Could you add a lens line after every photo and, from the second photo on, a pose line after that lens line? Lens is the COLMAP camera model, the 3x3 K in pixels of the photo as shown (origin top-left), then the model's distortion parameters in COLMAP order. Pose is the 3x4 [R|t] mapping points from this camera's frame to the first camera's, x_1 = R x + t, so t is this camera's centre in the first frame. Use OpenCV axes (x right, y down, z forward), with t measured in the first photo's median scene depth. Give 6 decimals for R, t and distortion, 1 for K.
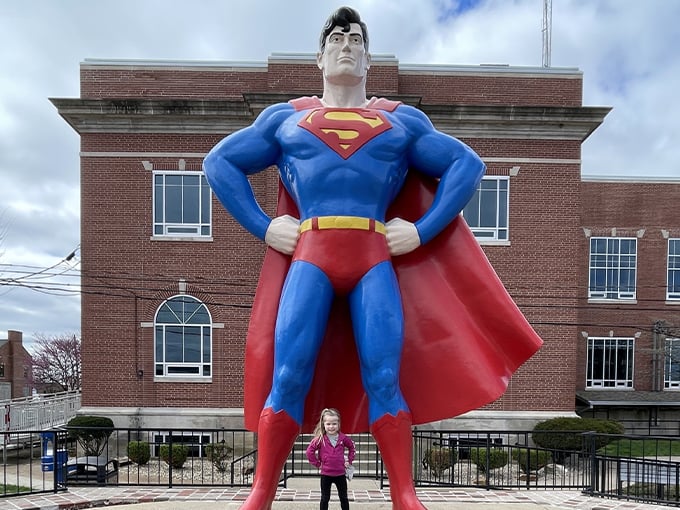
lens RADIAL K [[538.2, 0, 343.4], [0, 538.2, 412.2], [0, 0, 1]] dist [0.007119, -0.017883]
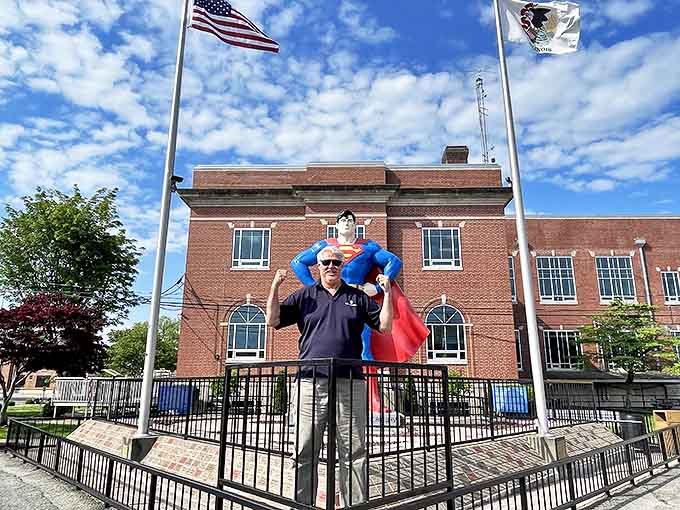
lens RADIAL K [[494.3, 0, 341.3], [0, 494.3, 255.6], [0, 0, 1]] dist [-0.004171, -0.011179]
pose [[0.999189, -0.014007, -0.037752, 0.019119], [0.002534, 0.957568, -0.288195, 0.054947], [0.040187, 0.287866, 0.956827, -0.374444]]
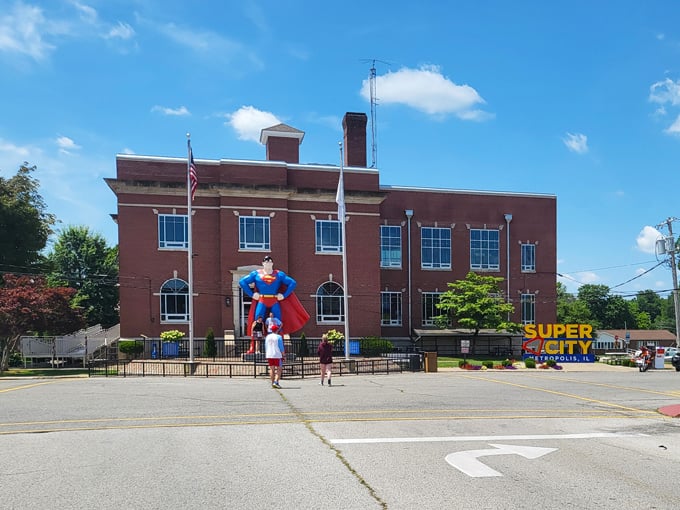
lens RADIAL K [[754.1, 0, 432.2], [0, 754.1, 368.7], [0, 0, 1]] dist [0.020197, 0.000000]
pose [[0.969847, -0.020543, 0.242848, -0.073796], [0.017356, 0.999733, 0.015256, 0.079003], [-0.243097, -0.010581, 0.969944, -1.873365]]
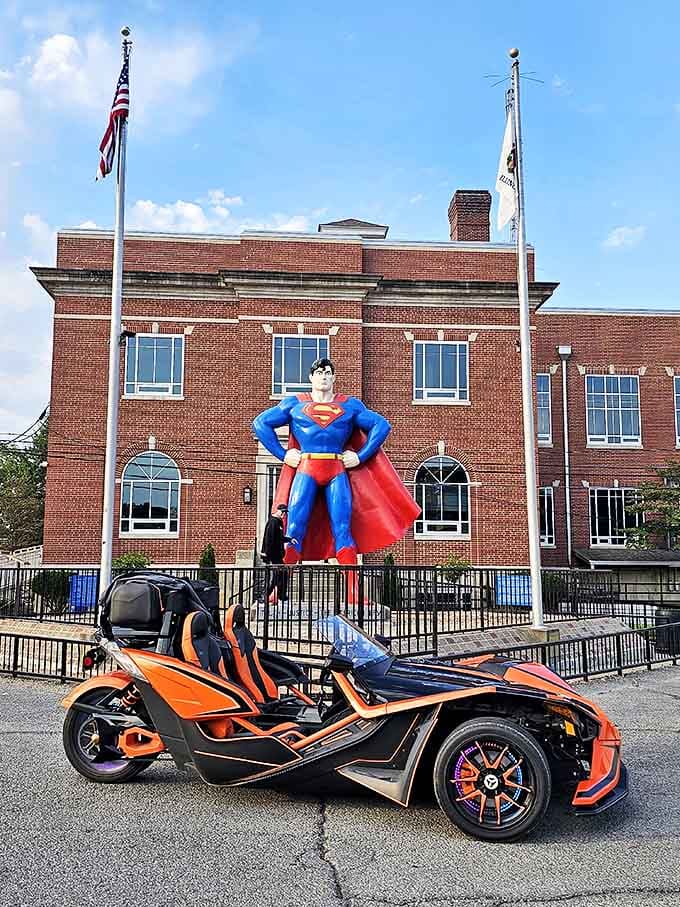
lens RADIAL K [[892.5, 0, 359.8], [0, 892.5, 445.2], [0, 0, 1]] dist [0.124284, 0.000000]
pose [[0.997480, 0.003533, 0.070856, -0.029274], [0.008335, 0.986006, -0.166499, 0.055529], [-0.070453, 0.166670, 0.983493, -0.700555]]
